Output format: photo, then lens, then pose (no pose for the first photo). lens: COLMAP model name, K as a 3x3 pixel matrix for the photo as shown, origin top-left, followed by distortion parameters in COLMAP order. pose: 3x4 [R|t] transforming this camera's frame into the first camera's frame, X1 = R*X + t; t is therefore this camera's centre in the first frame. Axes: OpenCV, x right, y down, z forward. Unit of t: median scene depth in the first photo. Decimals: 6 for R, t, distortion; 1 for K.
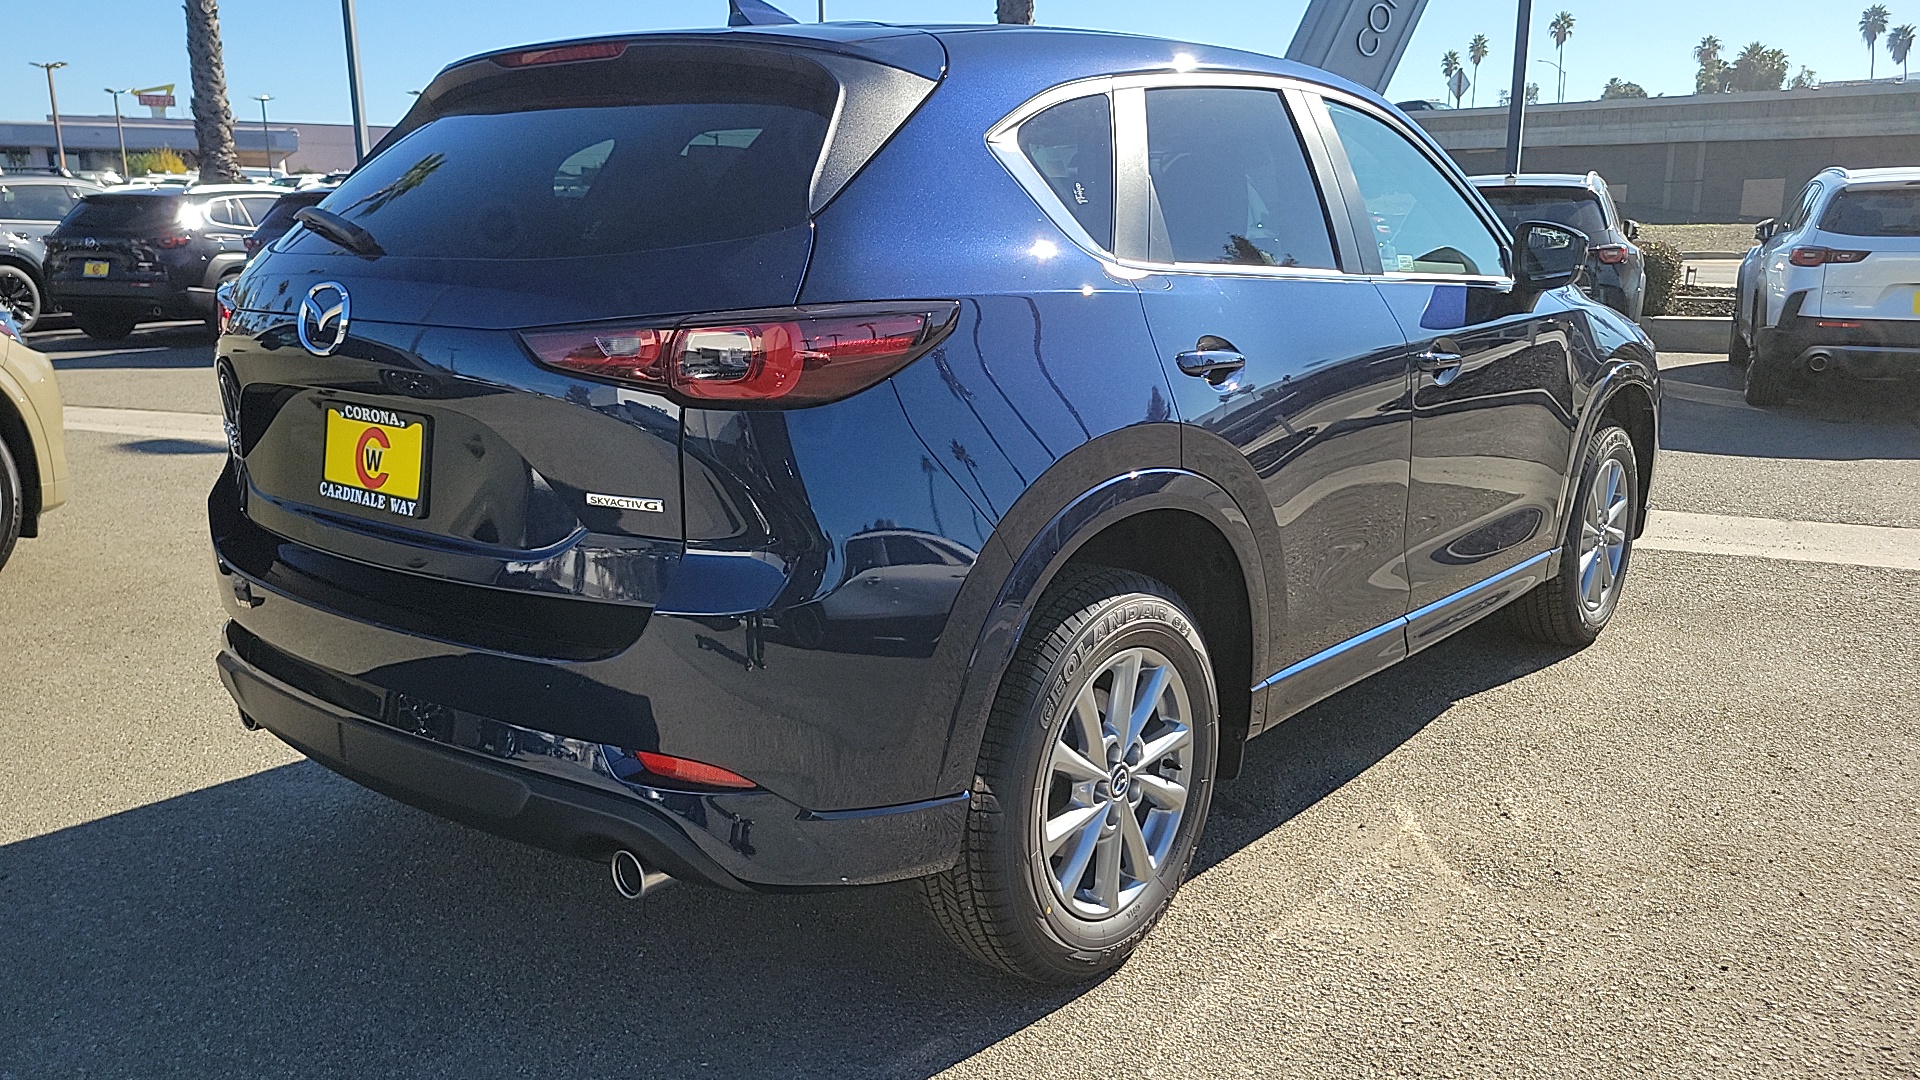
lens RADIAL K [[1480.6, 0, 943.4], [0, 1480.6, 549.8], [0, 0, 1]] dist [0.036648, -0.024887]
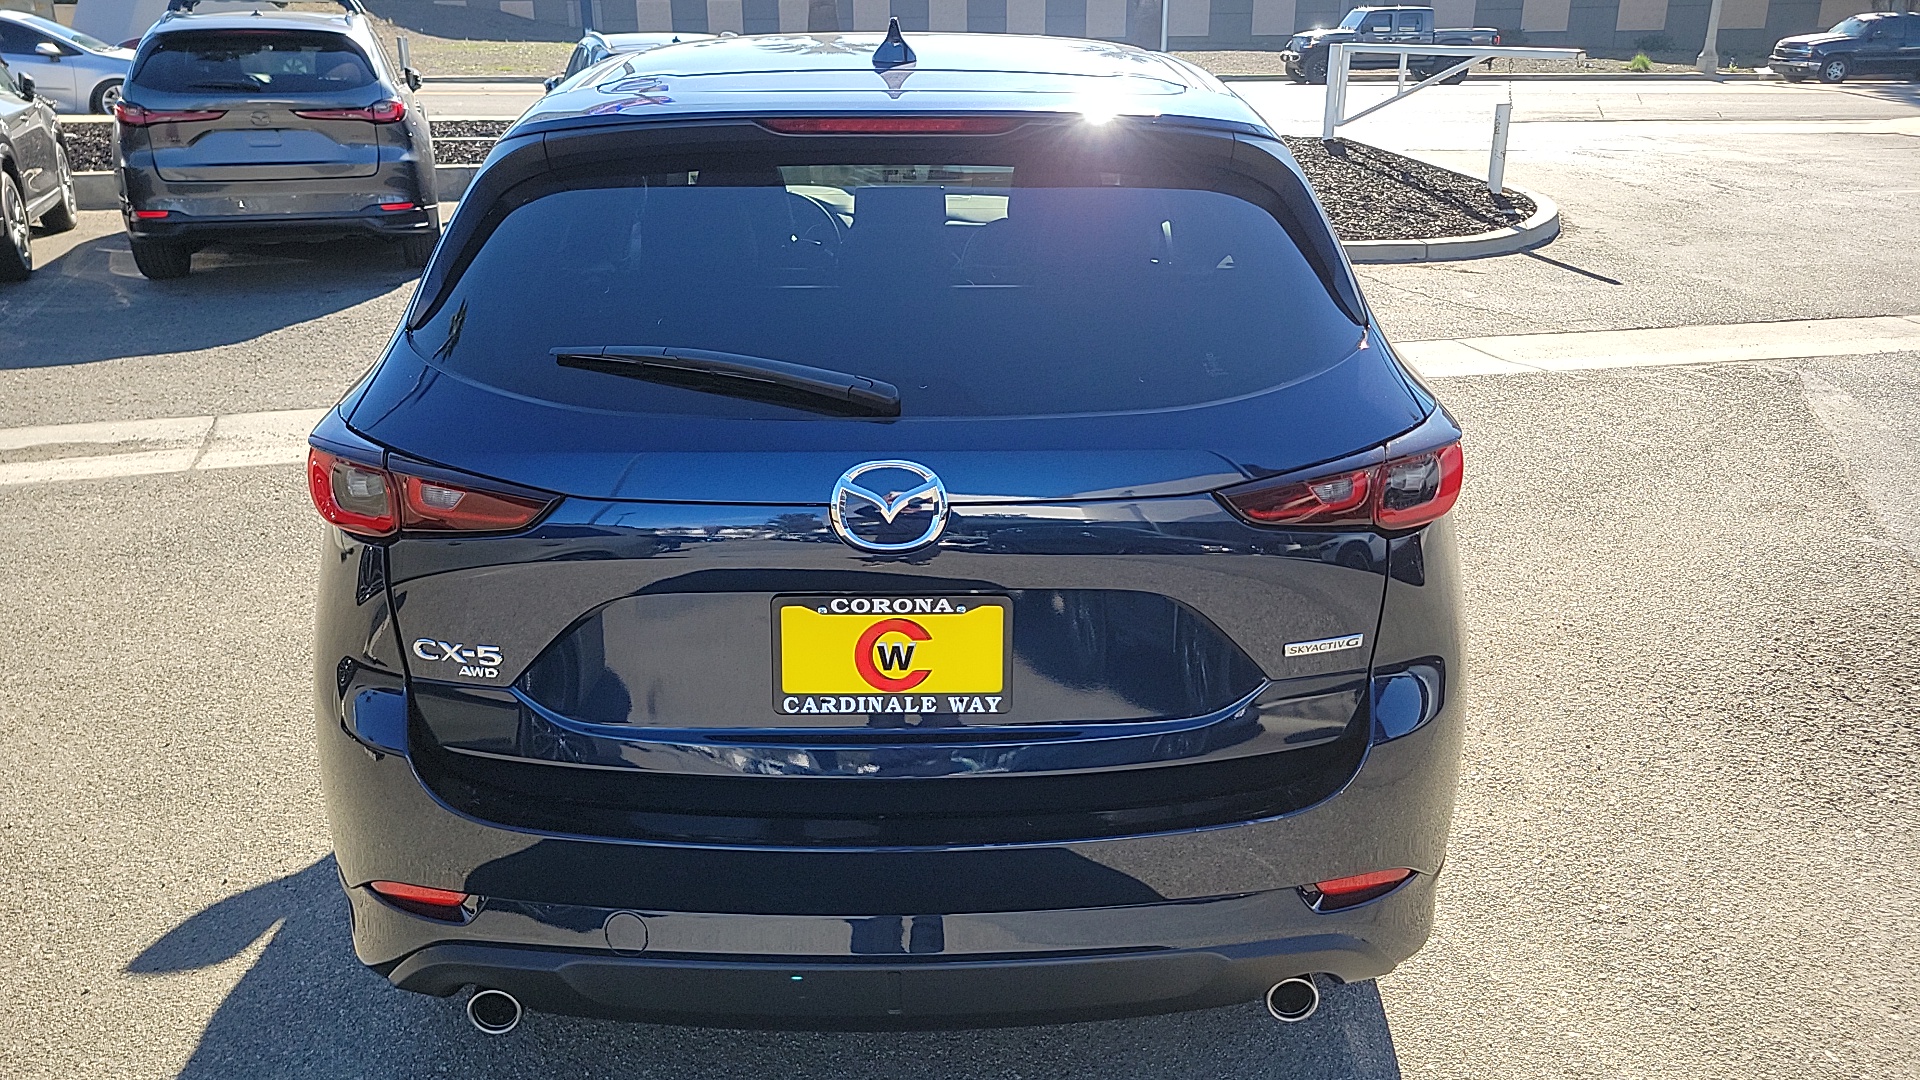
lens RADIAL K [[1480.6, 0, 954.5], [0, 1480.6, 539.7], [0, 0, 1]] dist [0.036648, -0.024887]
pose [[0.750847, -0.212747, 0.625274, -0.835620], [0.139071, 0.976403, 0.165216, -0.248252], [-0.645669, -0.037094, 0.762716, 0.350652]]
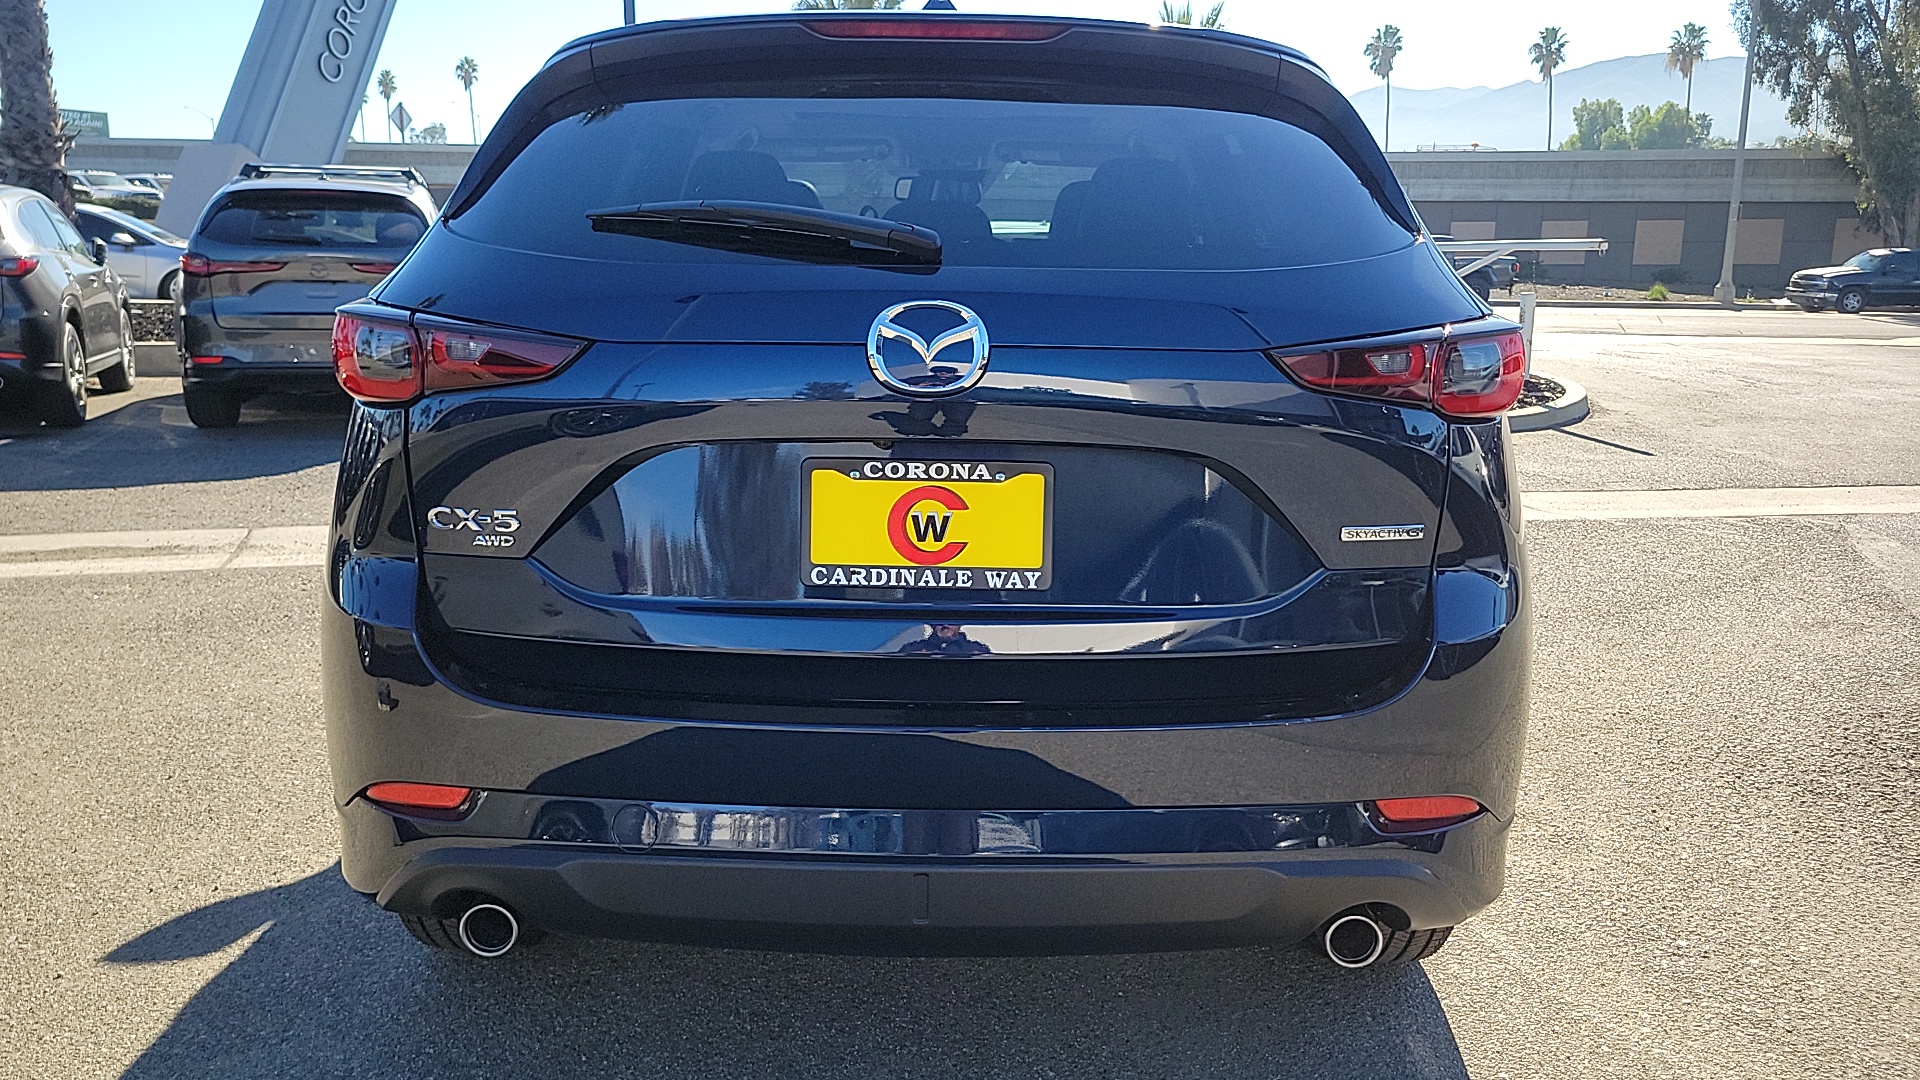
lens RADIAL K [[1480.6, 0, 953.6], [0, 1480.6, 559.6], [0, 0, 1]] dist [0.036648, -0.024887]
pose [[0.765839, -0.112745, 0.633071, -0.846743], [0.123212, 0.991996, 0.027615, -0.062362], [-0.631118, 0.056853, 0.773601, 0.384216]]
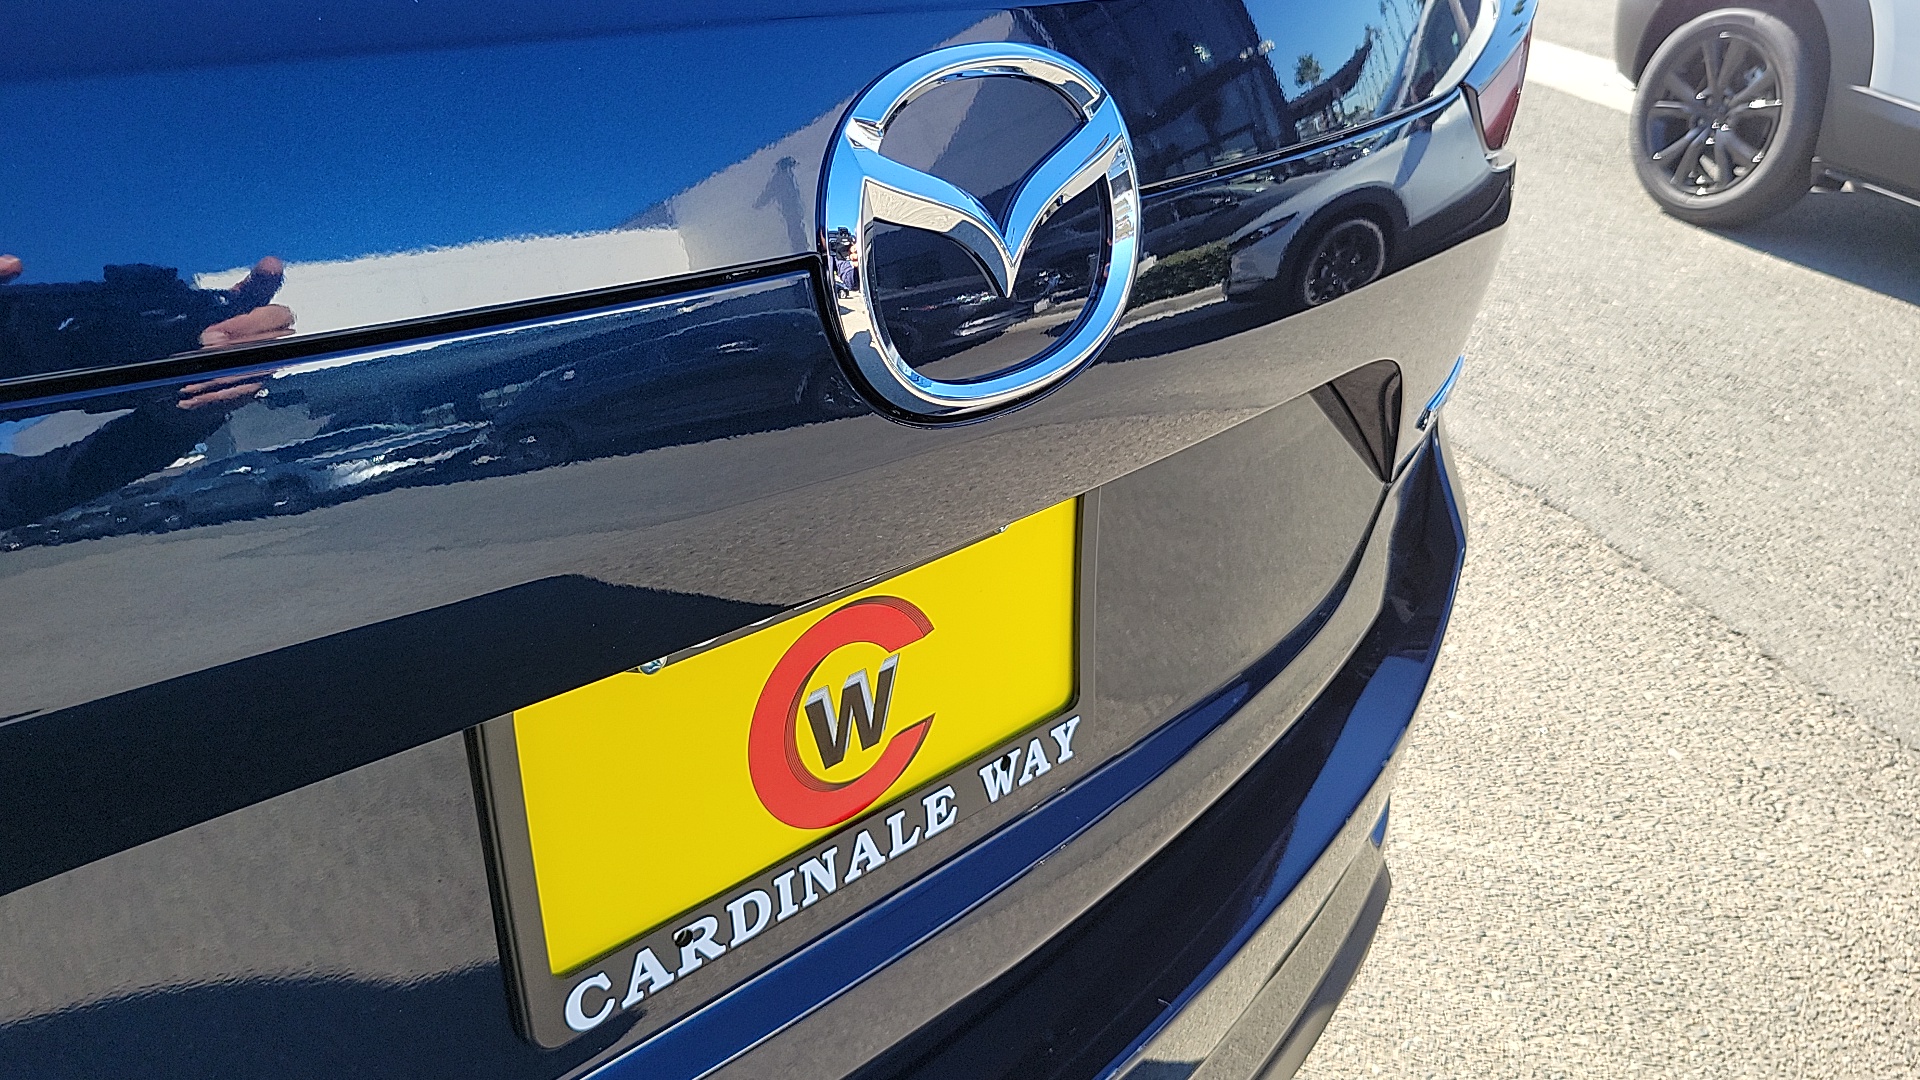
lens RADIAL K [[1480.6, 0, 966.3], [0, 1480.6, 558.5], [0, 0, 1]] dist [0.036648, -0.024887]
pose [[0.092028, -0.481315, 0.871703, -0.581059], [0.127173, 0.873930, 0.469119, -0.199861], [-0.987602, 0.067685, 0.141637, 0.919717]]
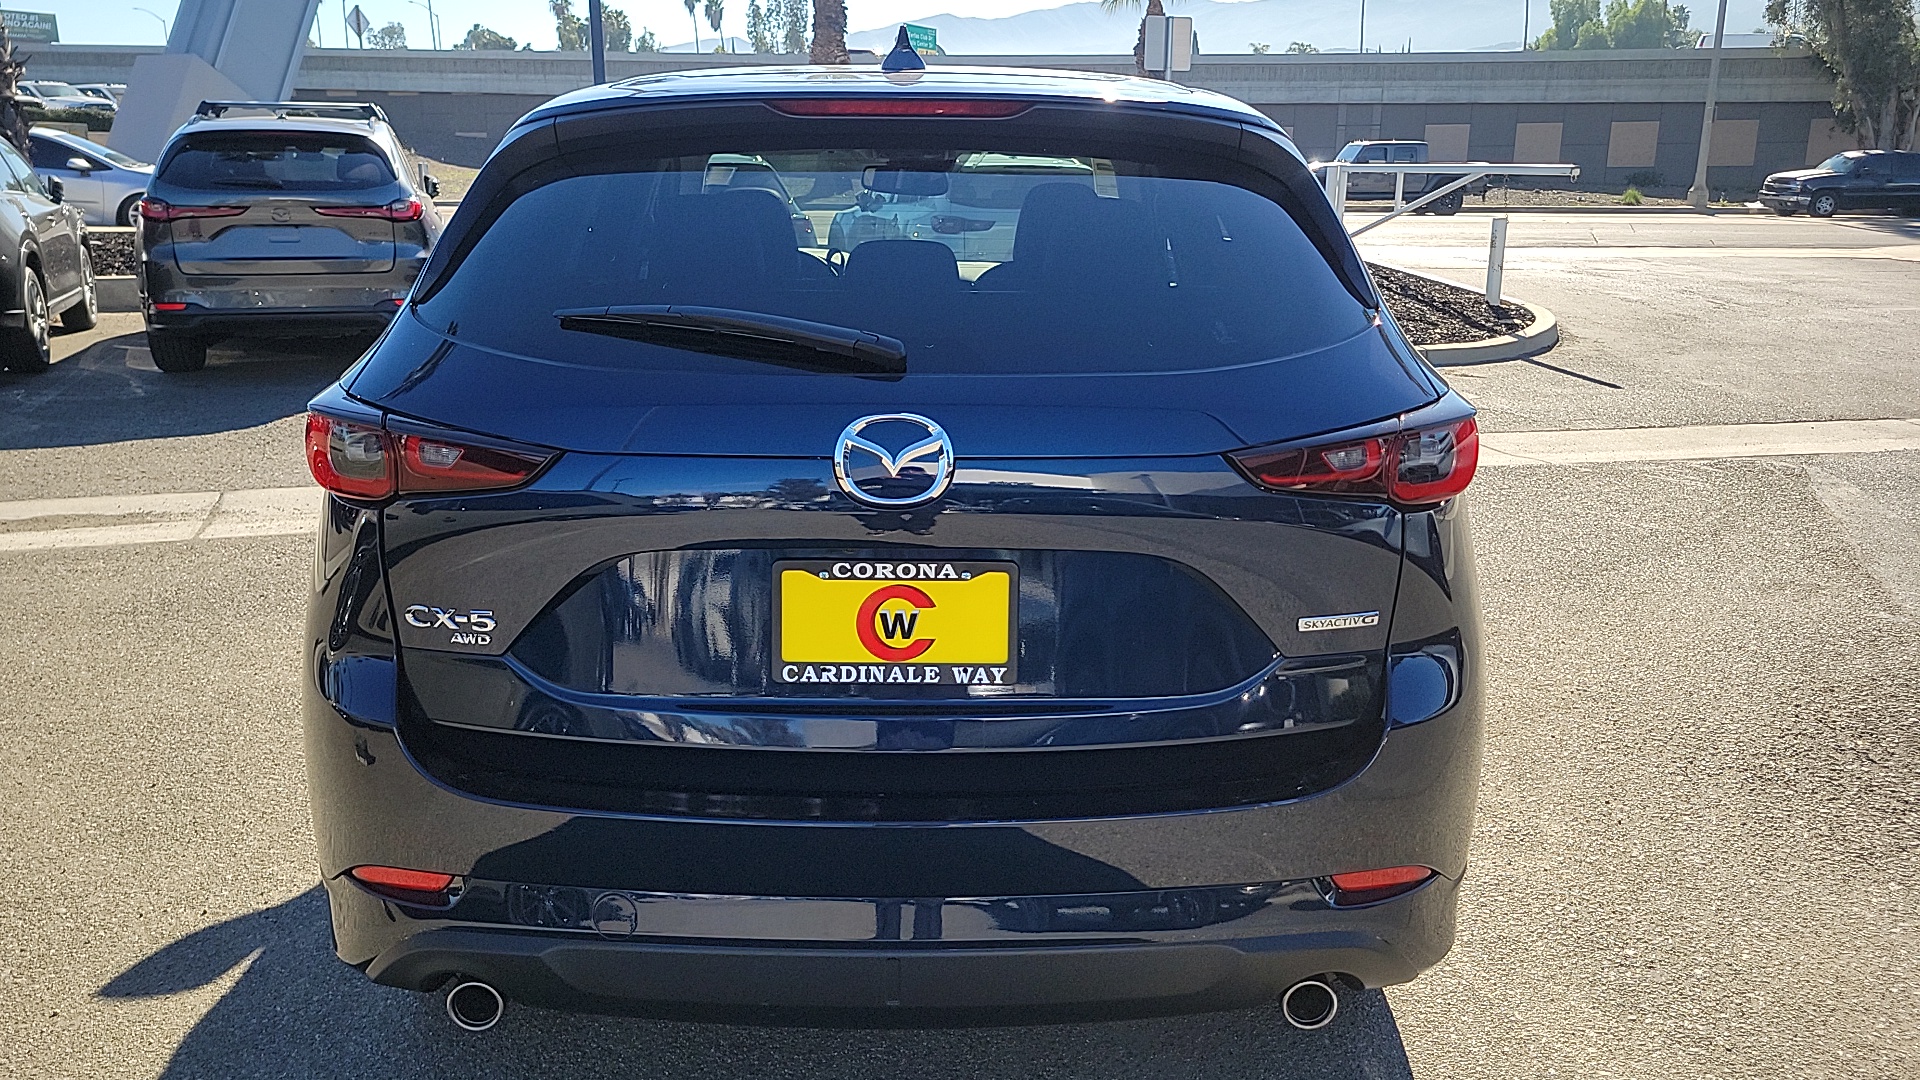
lens RADIAL K [[1480.6, 0, 944.0], [0, 1480.6, 540.4], [0, 0, 1]] dist [0.036648, -0.024887]
pose [[0.757504, -0.152726, 0.634714, -0.842666], [0.131623, 0.988014, 0.080651, -0.162663], [-0.639424, 0.022449, 0.768527, 0.363296]]
